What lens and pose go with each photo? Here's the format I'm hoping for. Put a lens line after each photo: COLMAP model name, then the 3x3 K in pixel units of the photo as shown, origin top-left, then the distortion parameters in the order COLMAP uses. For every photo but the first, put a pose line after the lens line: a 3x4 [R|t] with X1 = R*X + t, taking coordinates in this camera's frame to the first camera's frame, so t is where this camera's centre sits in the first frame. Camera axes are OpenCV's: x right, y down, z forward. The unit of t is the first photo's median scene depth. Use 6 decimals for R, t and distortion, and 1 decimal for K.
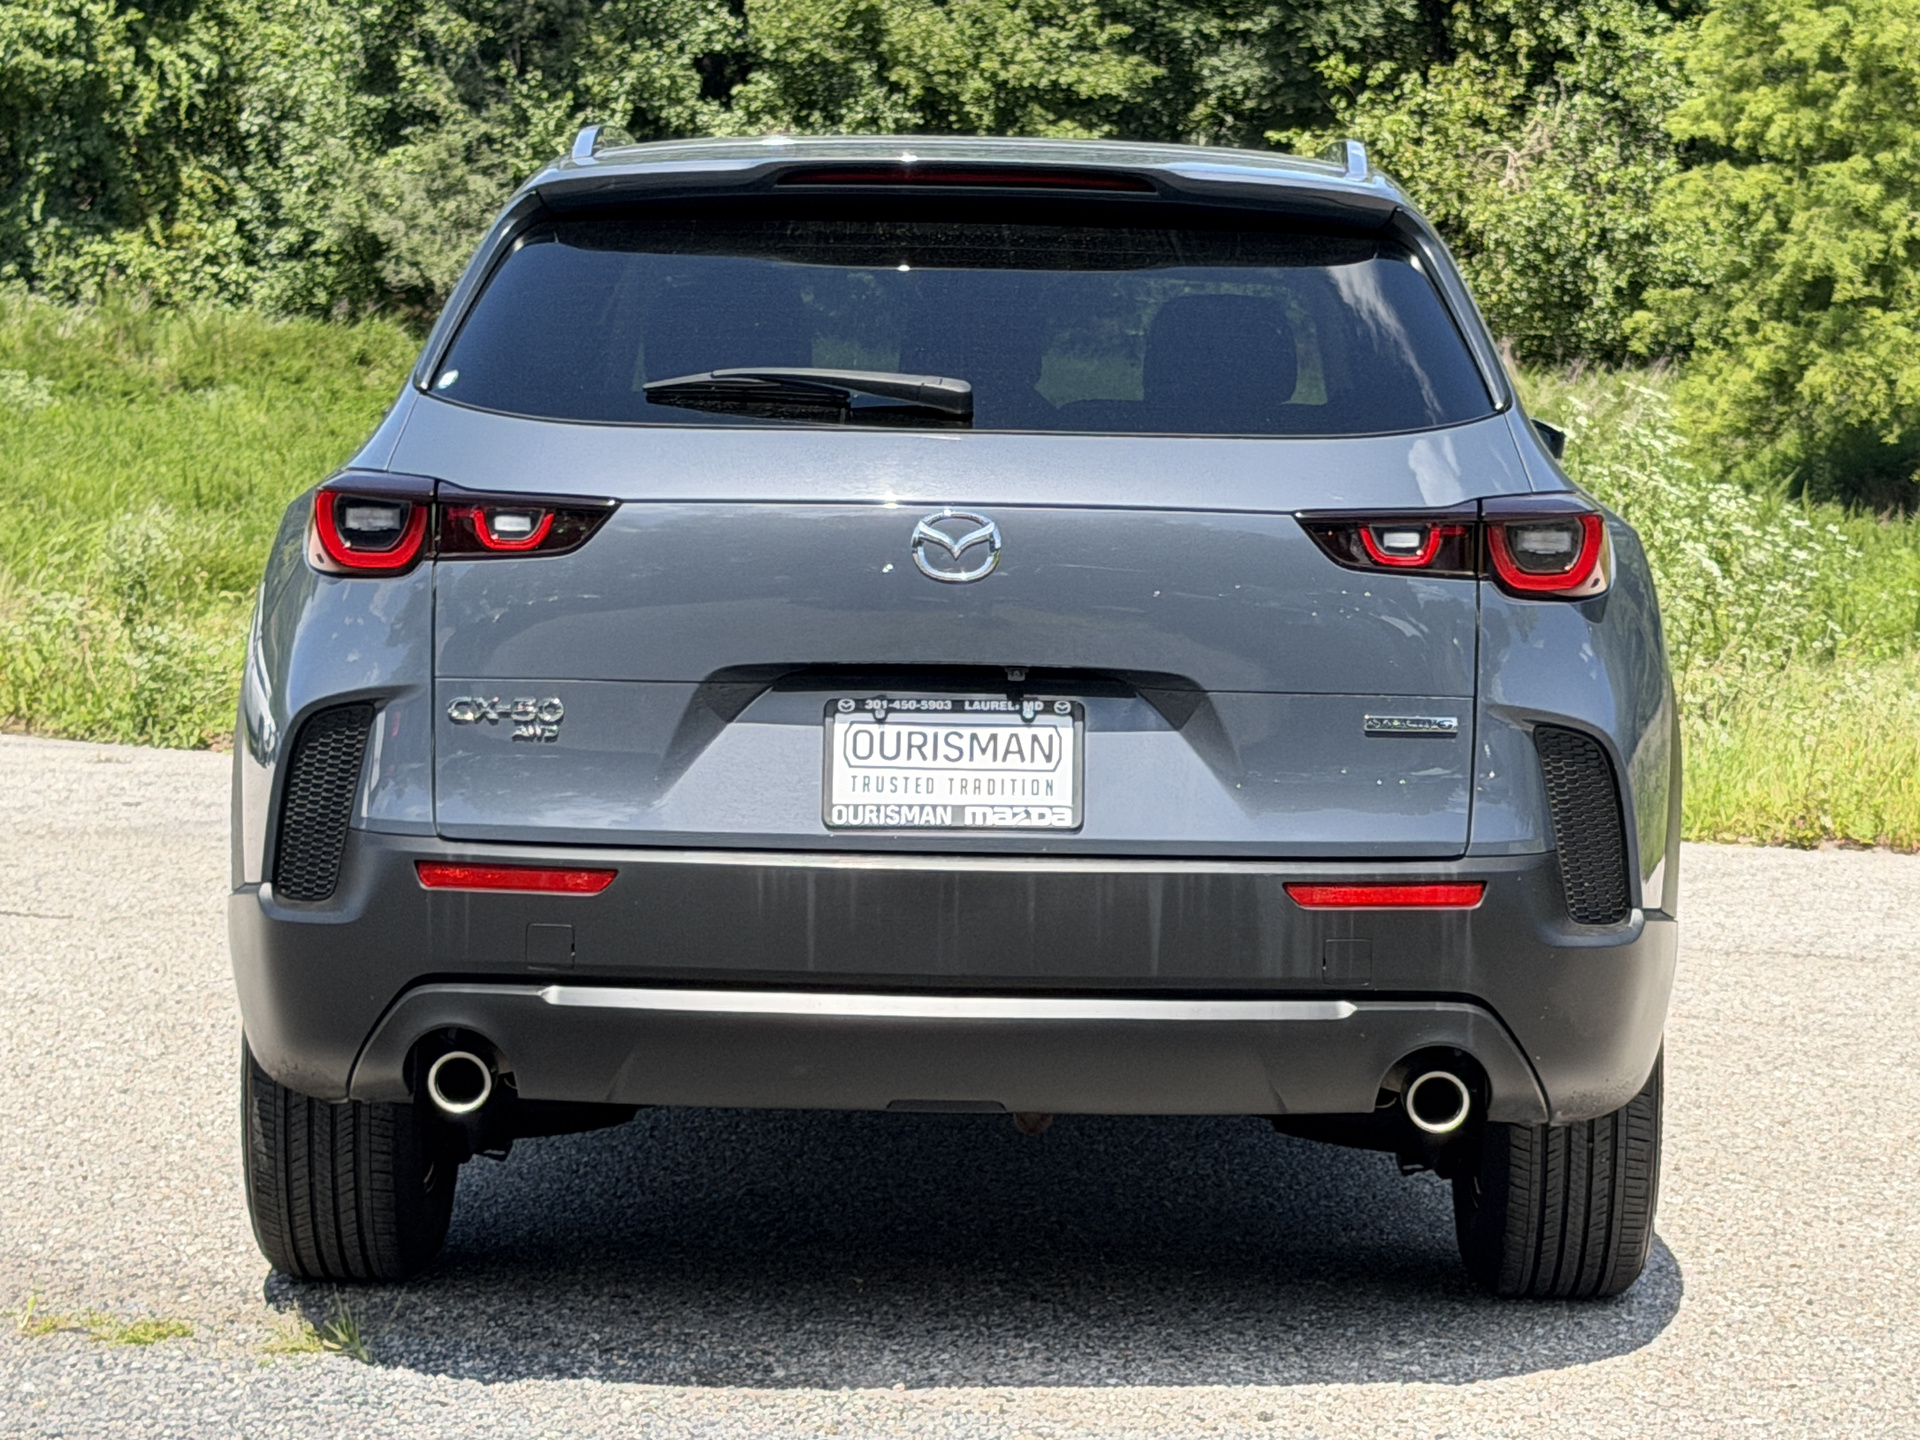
lens RADIAL K [[4862.3, 0, 962.3], [0, 4862.3, 726.4], [0, 0, 1]] dist [0.097244, 0.000000]
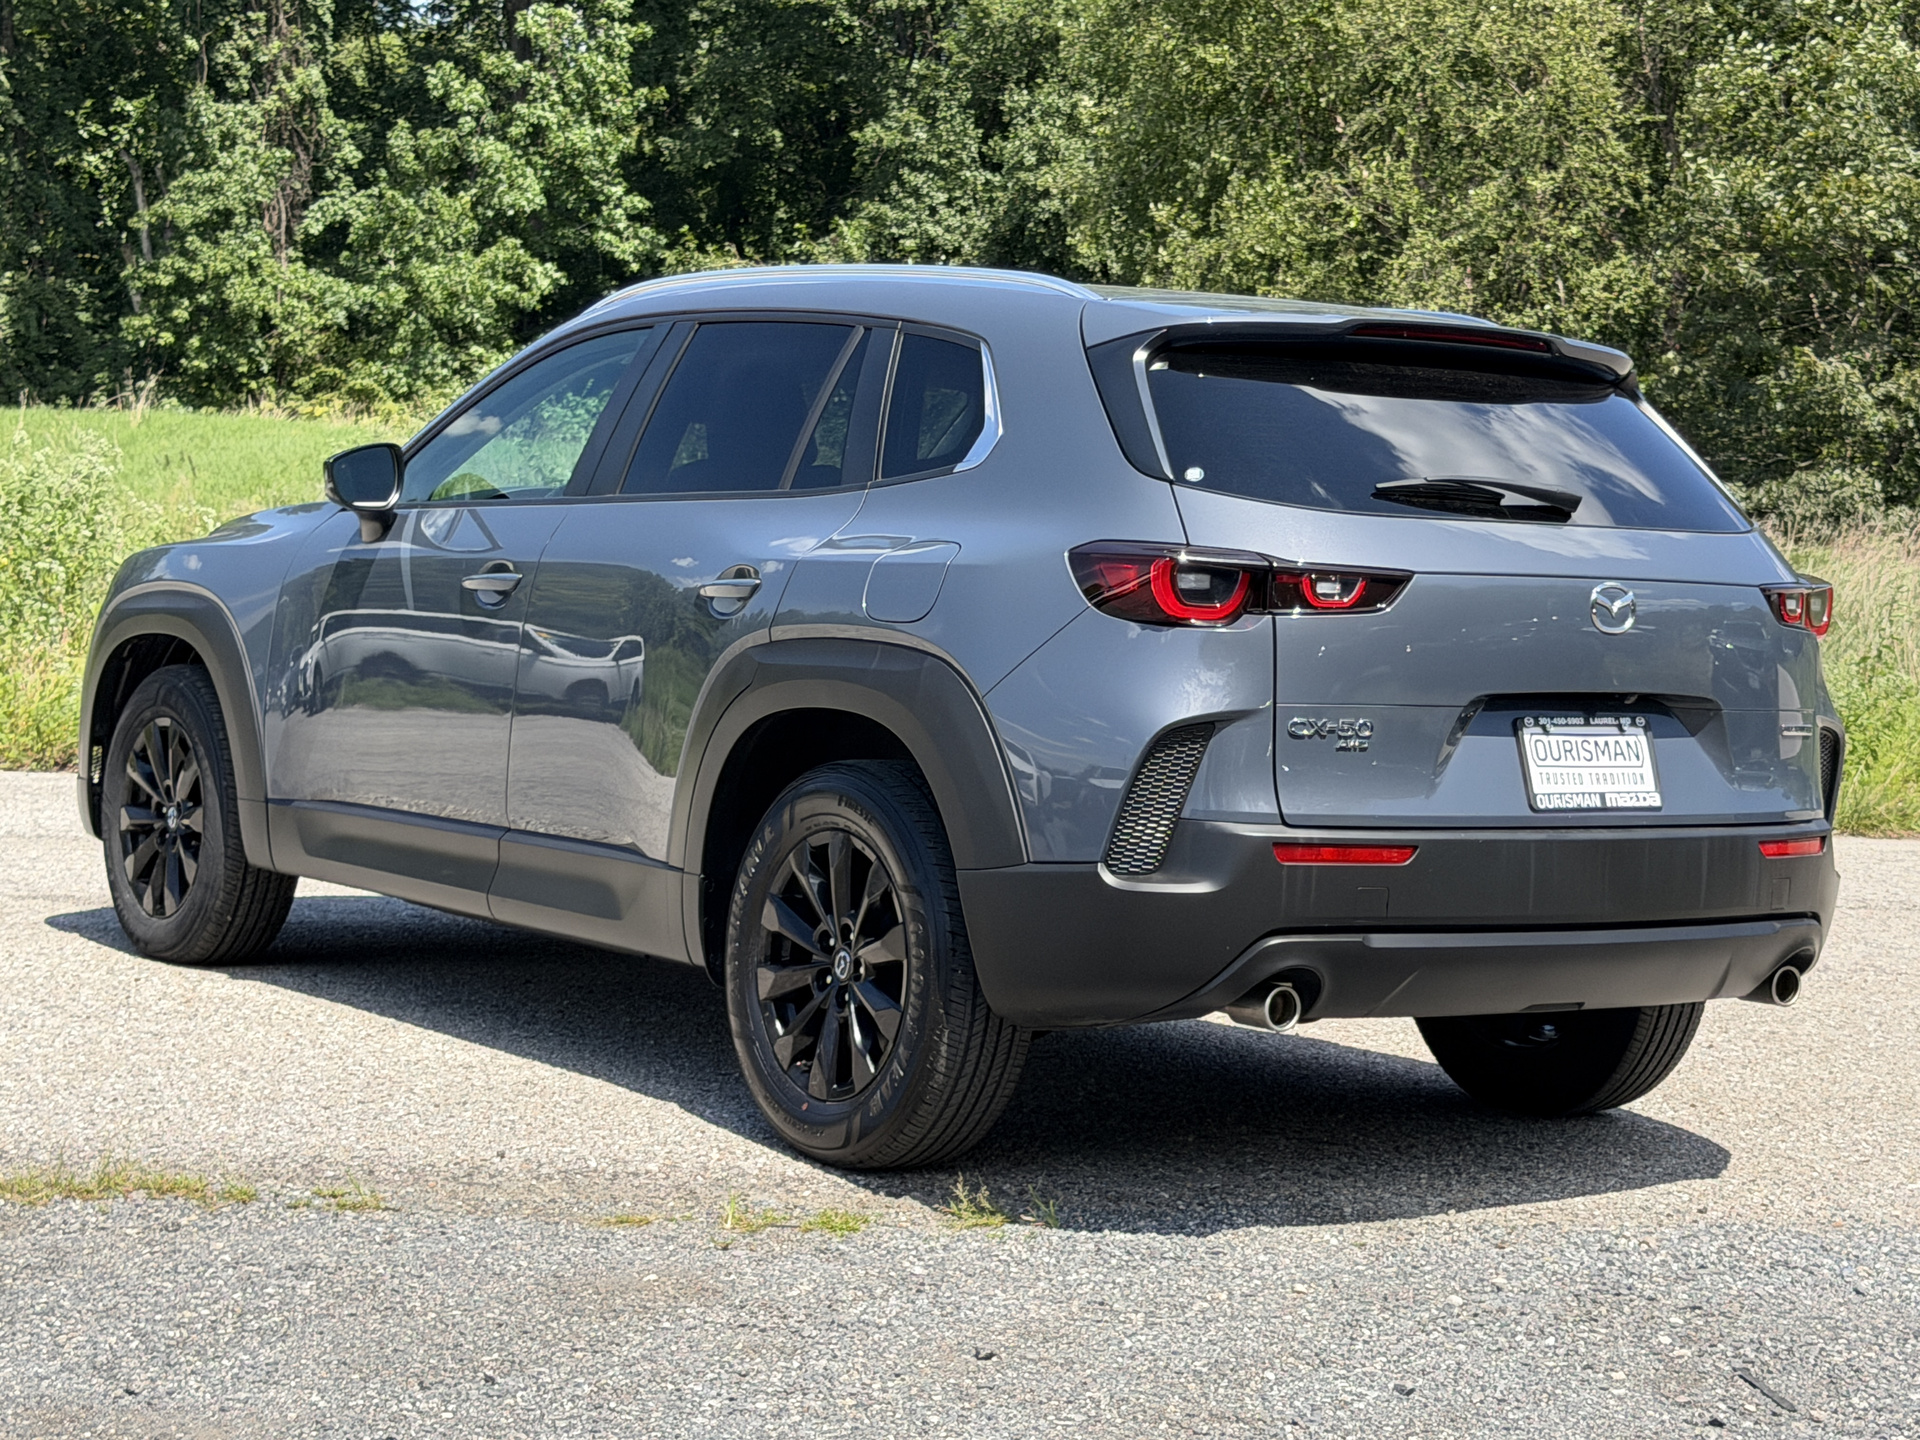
lens RADIAL K [[3629.9, 0, 961.7], [0, 3629.9, 711.5], [0, 0, 1]] dist [0.201112, 0.000000]
pose [[0.798753, -0.009668, 0.601581, -0.779229], [-0.000003, 0.999871, 0.016074, -0.024013], [-0.601659, -0.012841, 0.798650, 0.266922]]
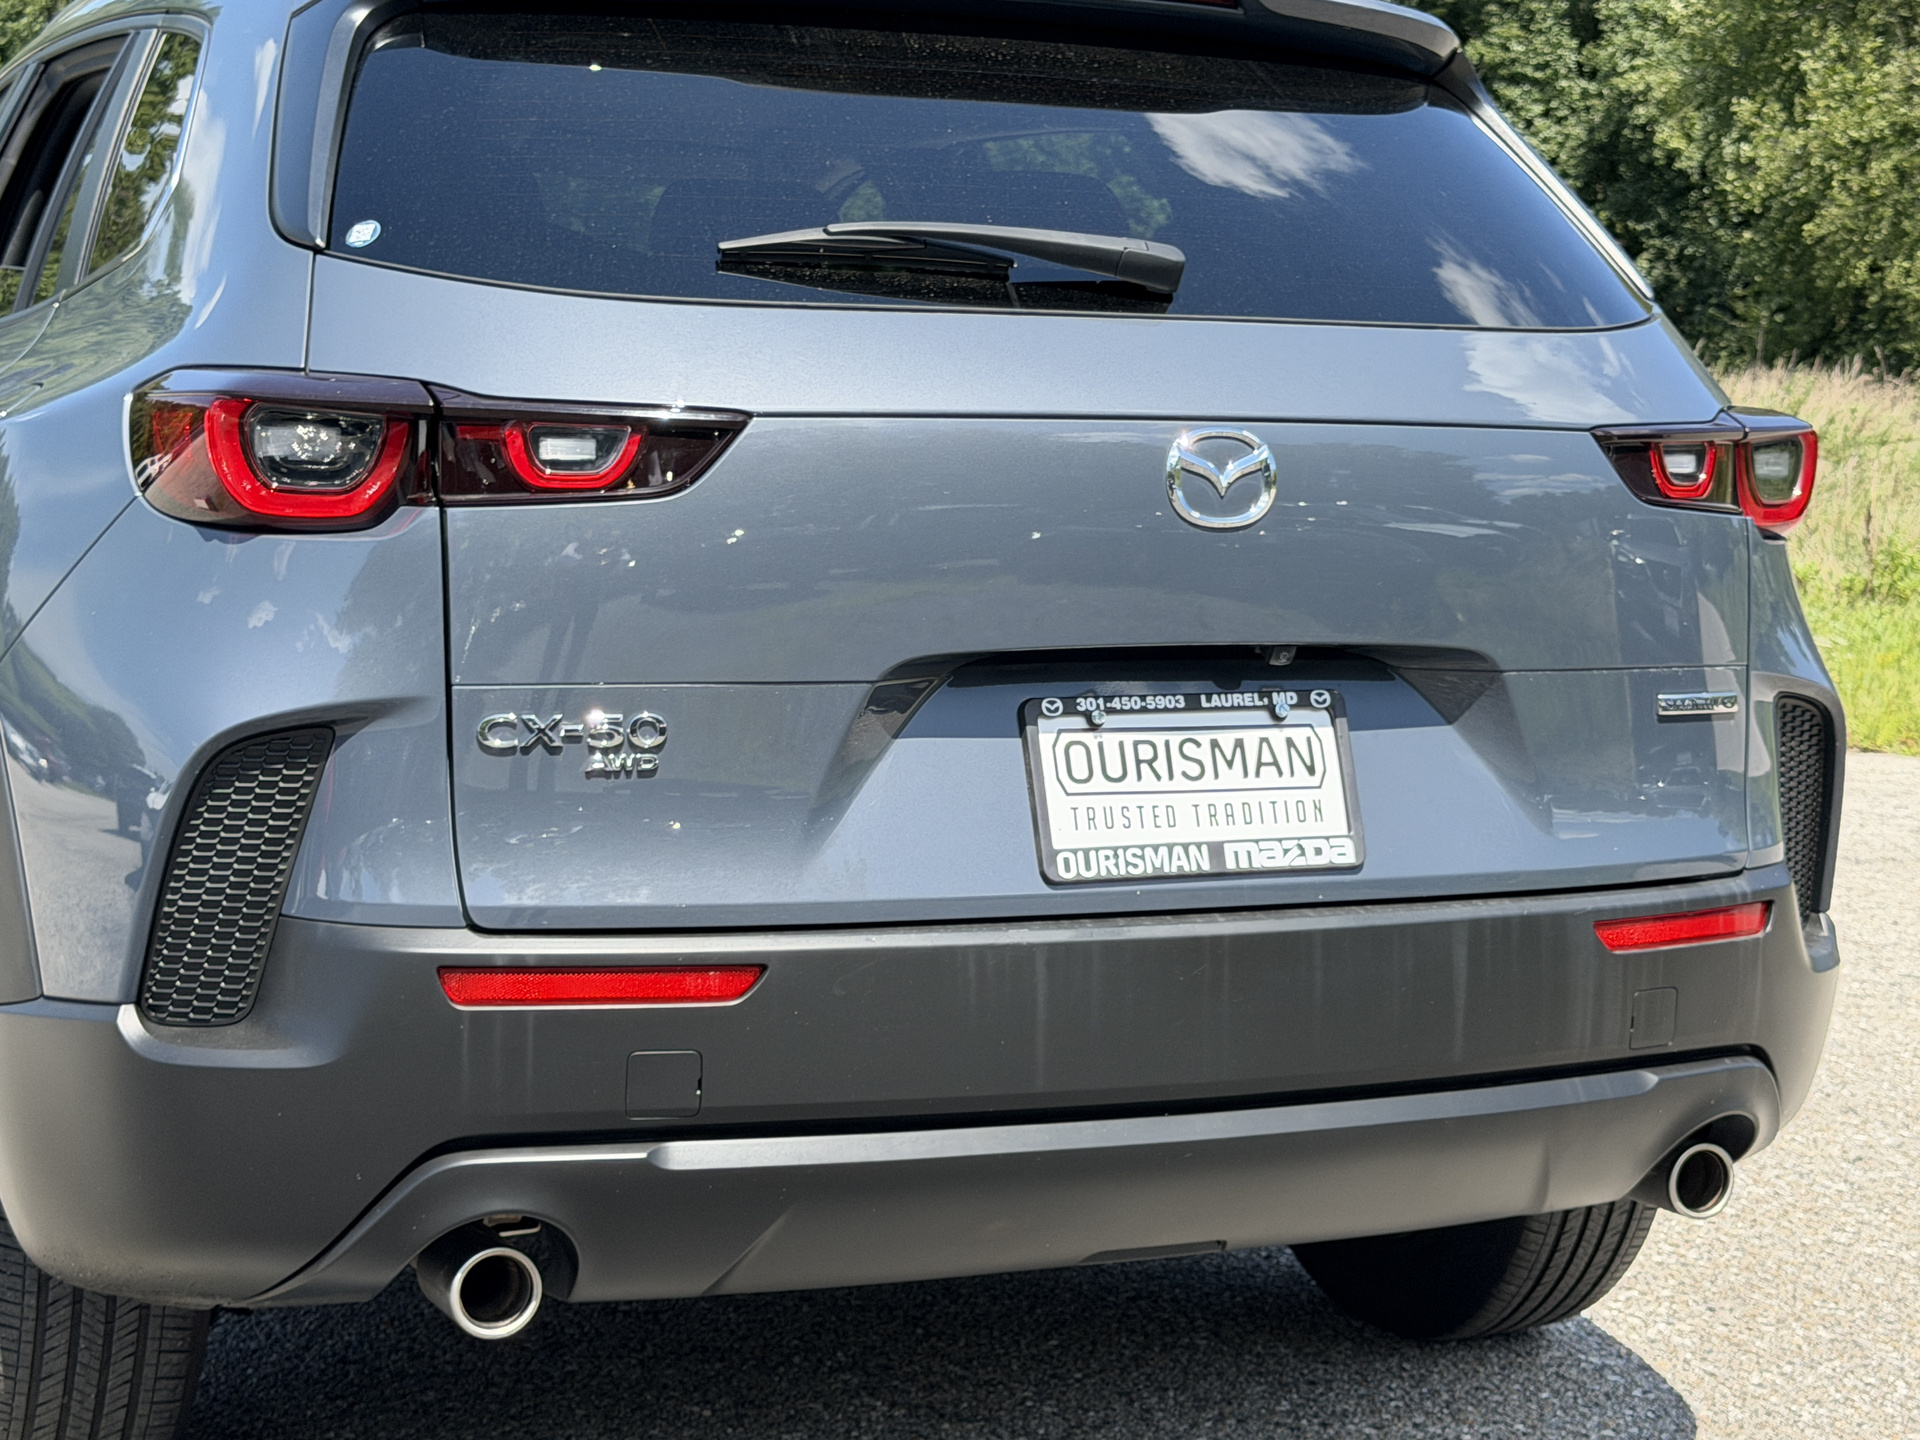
lens RADIAL K [[3284.8, 0, 956.5], [0, 3284.8, 731.9], [0, 0, 1]] dist [0.141142, 0.000000]
pose [[0.905747, -0.040162, 0.421912, -0.236949], [0.021921, 0.998607, 0.047999, -0.023832], [-0.423252, -0.034226, 0.905365, 0.576273]]
